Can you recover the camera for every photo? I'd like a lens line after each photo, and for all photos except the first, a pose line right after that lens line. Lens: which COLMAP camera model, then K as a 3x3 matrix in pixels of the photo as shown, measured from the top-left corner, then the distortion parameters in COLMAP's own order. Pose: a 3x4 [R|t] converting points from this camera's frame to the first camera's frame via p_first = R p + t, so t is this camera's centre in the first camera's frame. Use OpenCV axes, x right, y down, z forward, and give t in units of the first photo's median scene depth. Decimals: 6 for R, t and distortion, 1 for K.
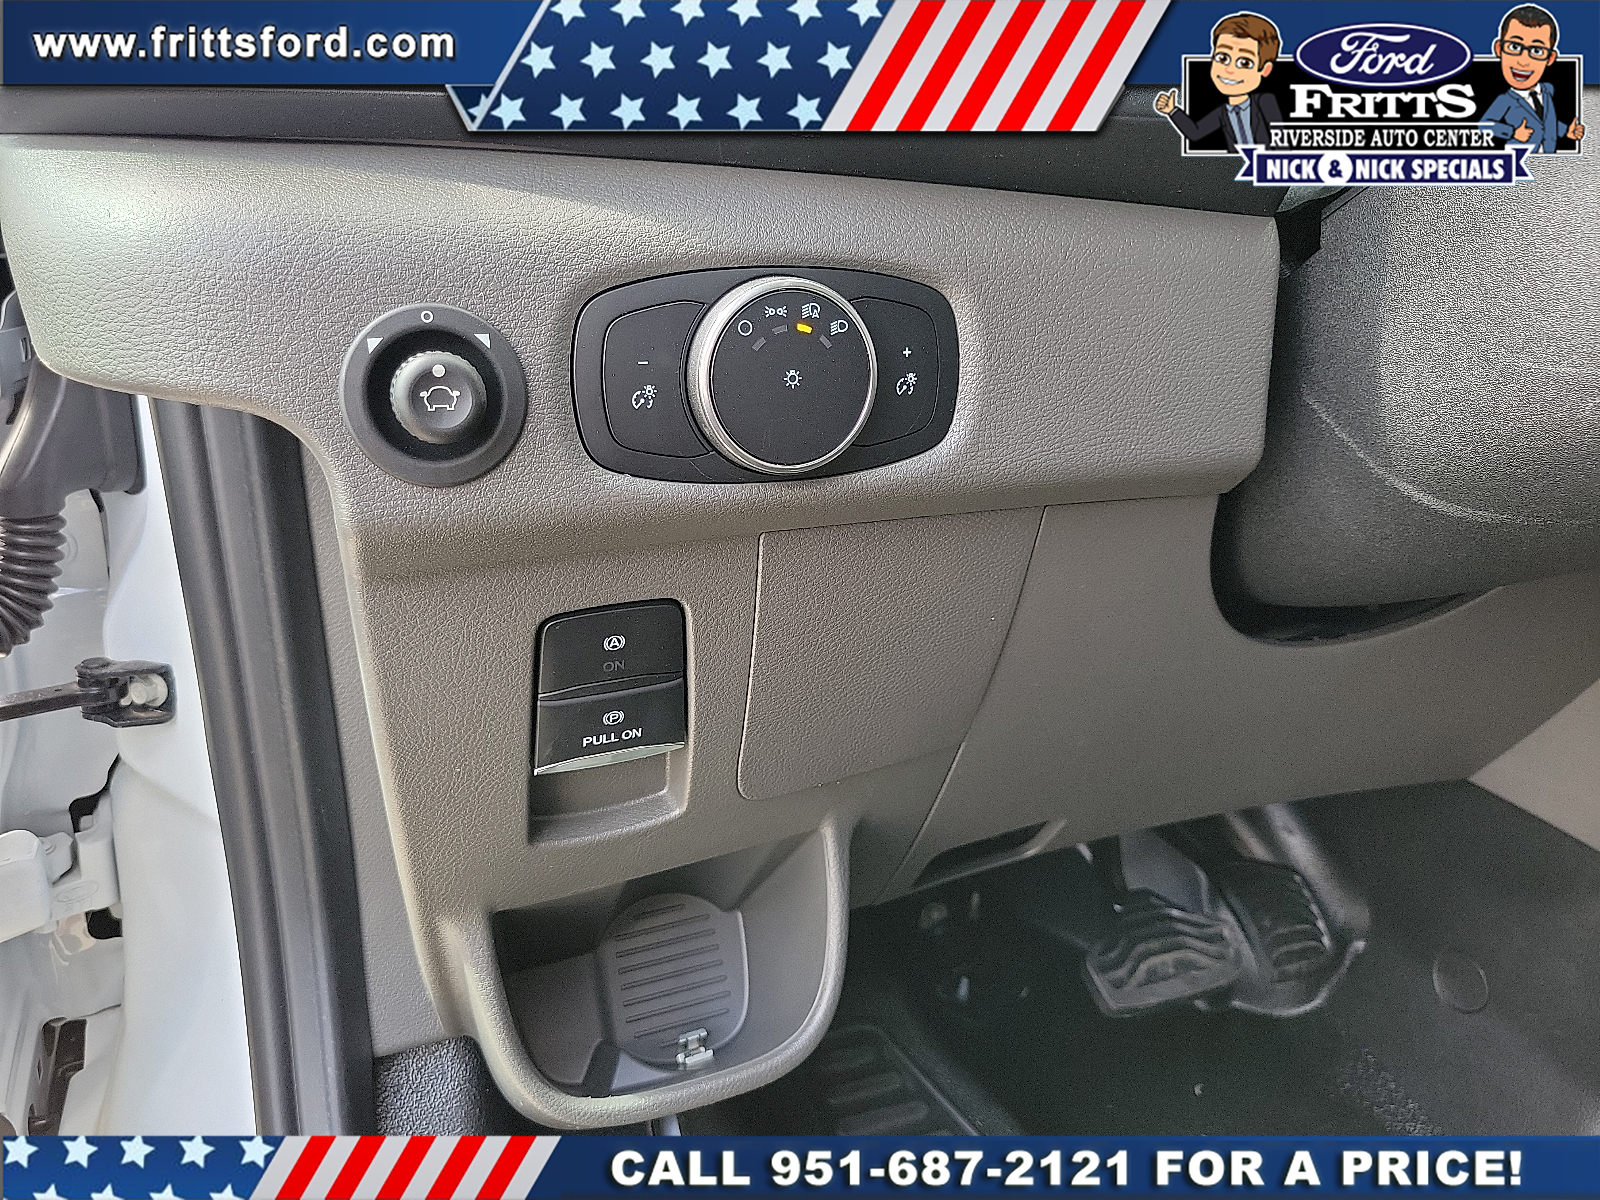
lens RADIAL K [[1241.8, 0, 800.0], [0, 1241.8, 600.0], [0, 0, 1]] dist [0.030062, -0.007646]
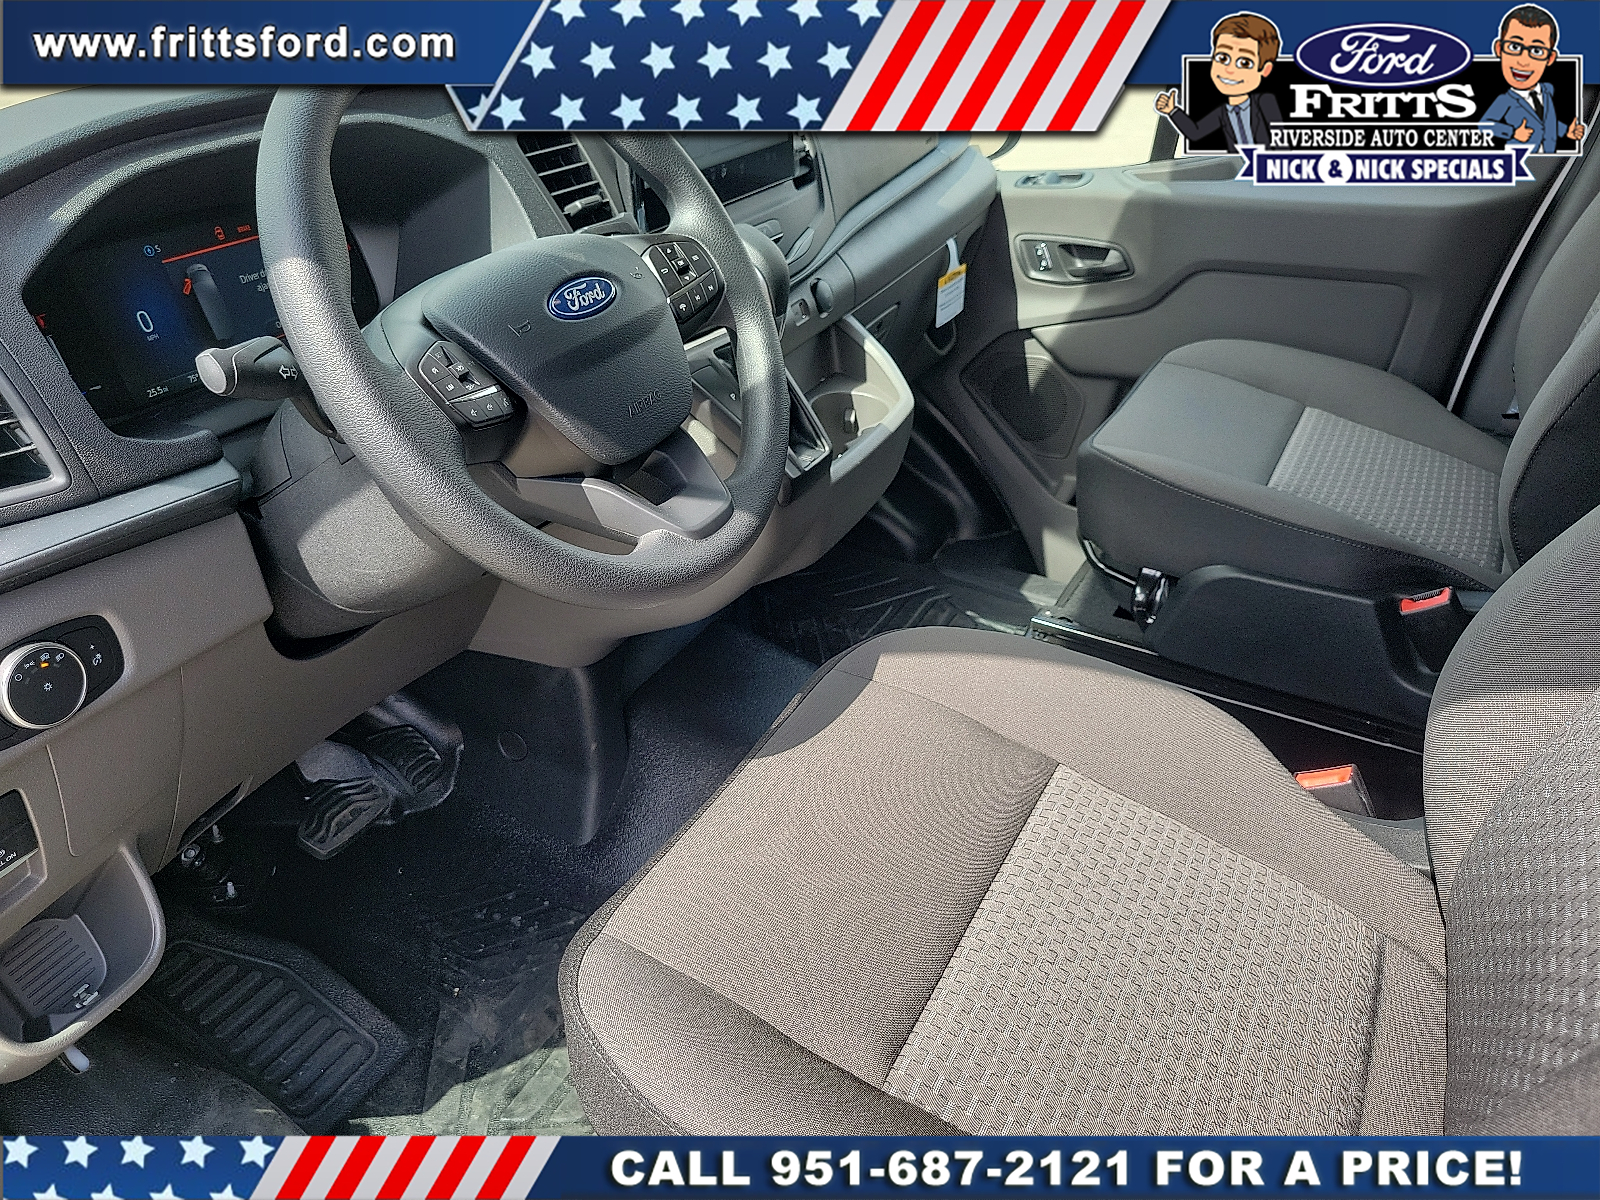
lens RADIAL K [[1216.2, 0, 800.0], [0, 1216.2, 600.0], [0, 0, 1]] dist [0.000688, -0.001829]
pose [[0.748331, -0.355849, 0.559797, -0.091102], [0.265572, 0.934062, 0.238746, -0.273877], [-0.607843, -0.029995, 0.793491, -0.872612]]
